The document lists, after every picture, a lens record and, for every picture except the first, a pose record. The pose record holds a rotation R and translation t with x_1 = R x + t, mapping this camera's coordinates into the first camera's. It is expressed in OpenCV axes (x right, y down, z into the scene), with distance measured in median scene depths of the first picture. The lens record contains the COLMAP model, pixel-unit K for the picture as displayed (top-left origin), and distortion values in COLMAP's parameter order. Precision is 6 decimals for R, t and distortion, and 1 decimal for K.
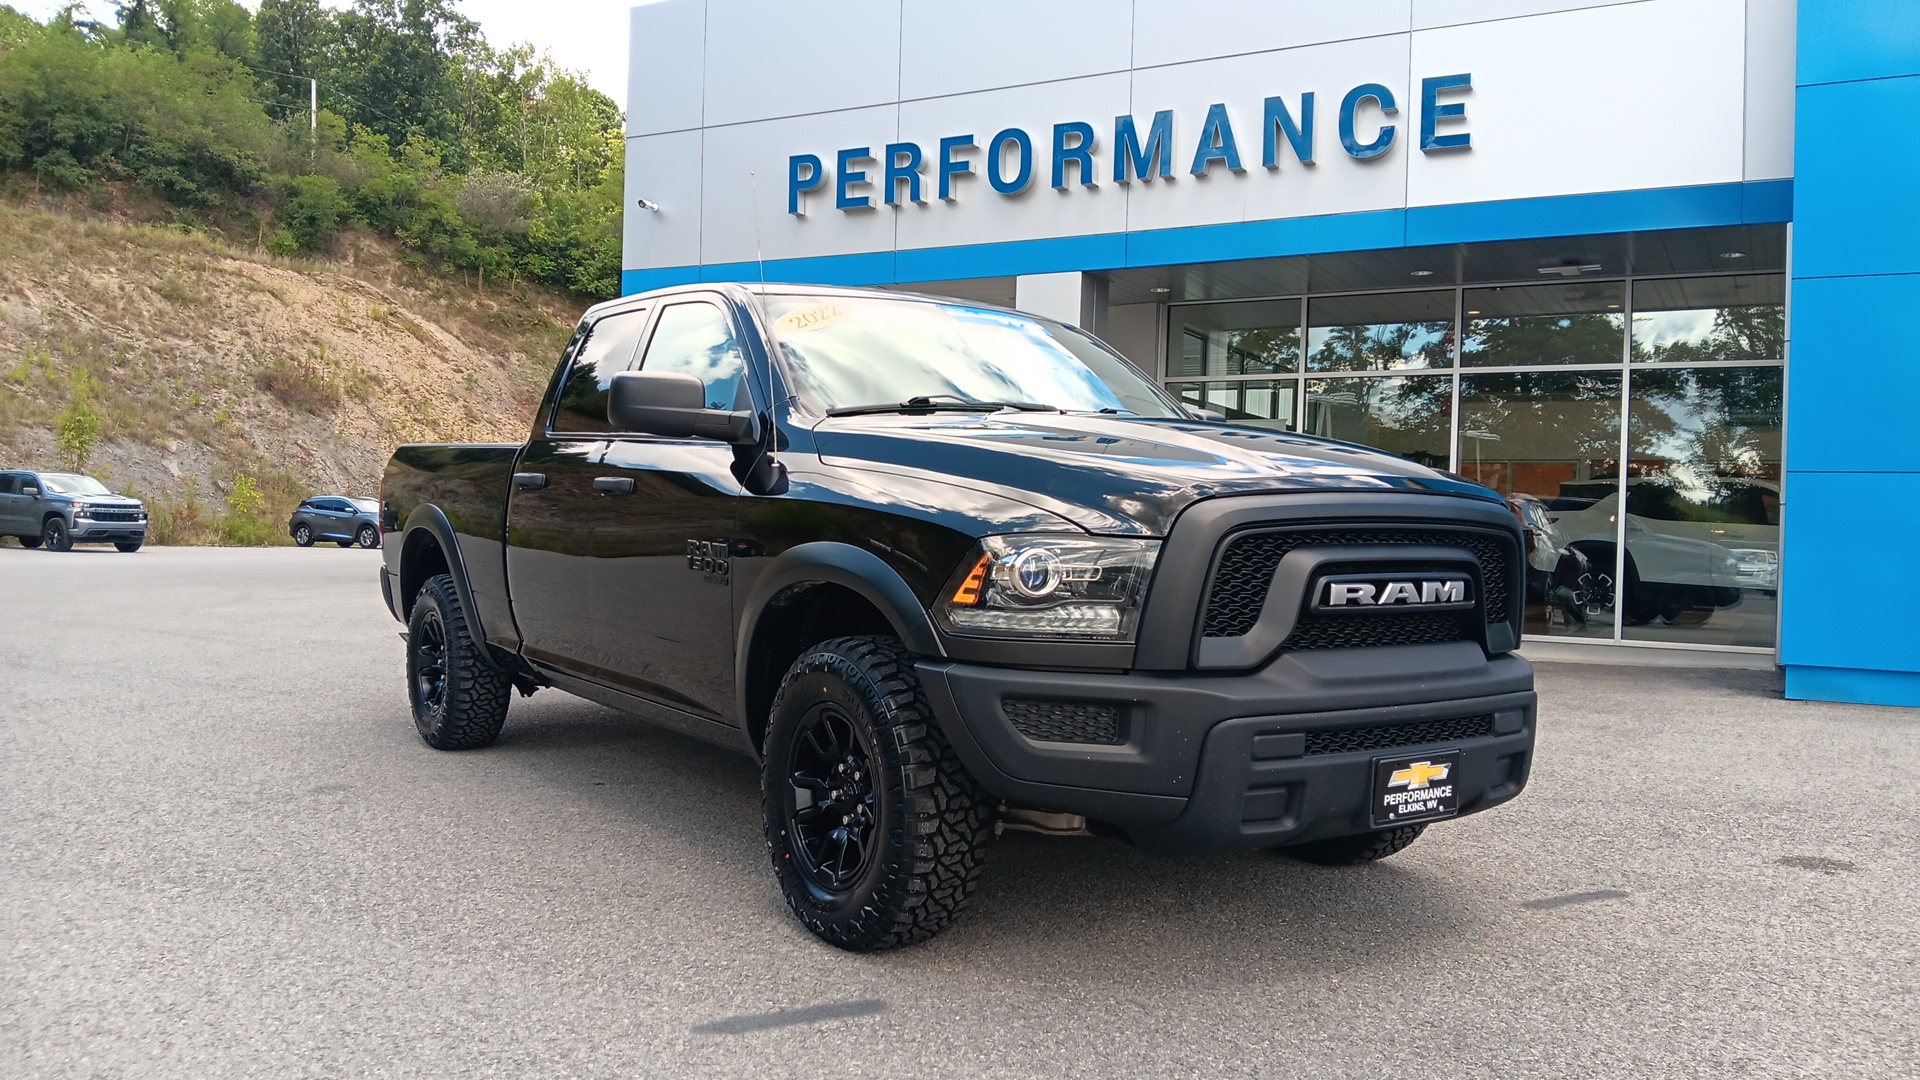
lens RADIAL K [[1551.9, 0, 1004.1], [0, 1551.9, 537.9], [0, 0, 1]] dist [0.040303, -0.111410]
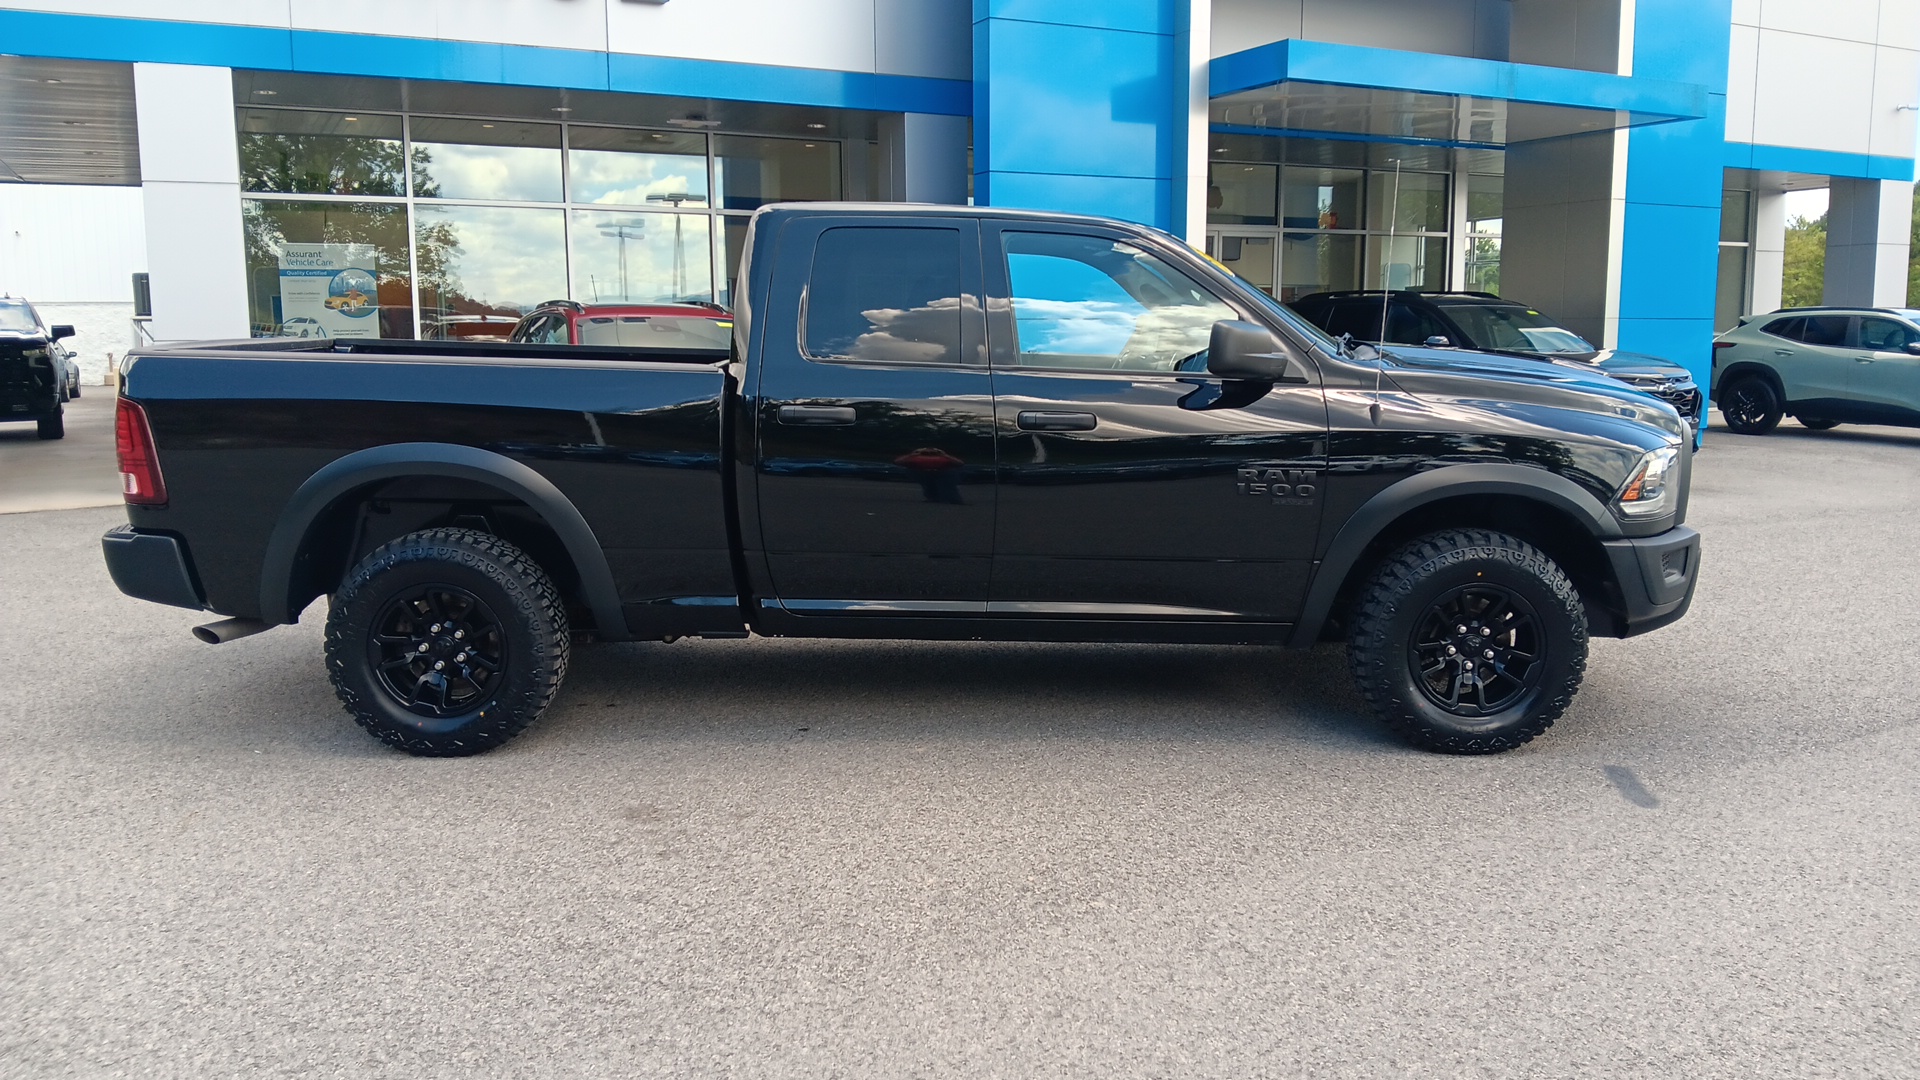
lens RADIAL K [[1551.6, 0, 967.6], [0, 1551.6, 546.6], [0, 0, 1]] dist [0.028131, -0.089821]
pose [[0.533297, -0.148023, 0.832876, -1.624779], [0.016940, 0.986243, 0.164434, -0.169761], [-0.845758, -0.073583, 0.528468, 0.736537]]
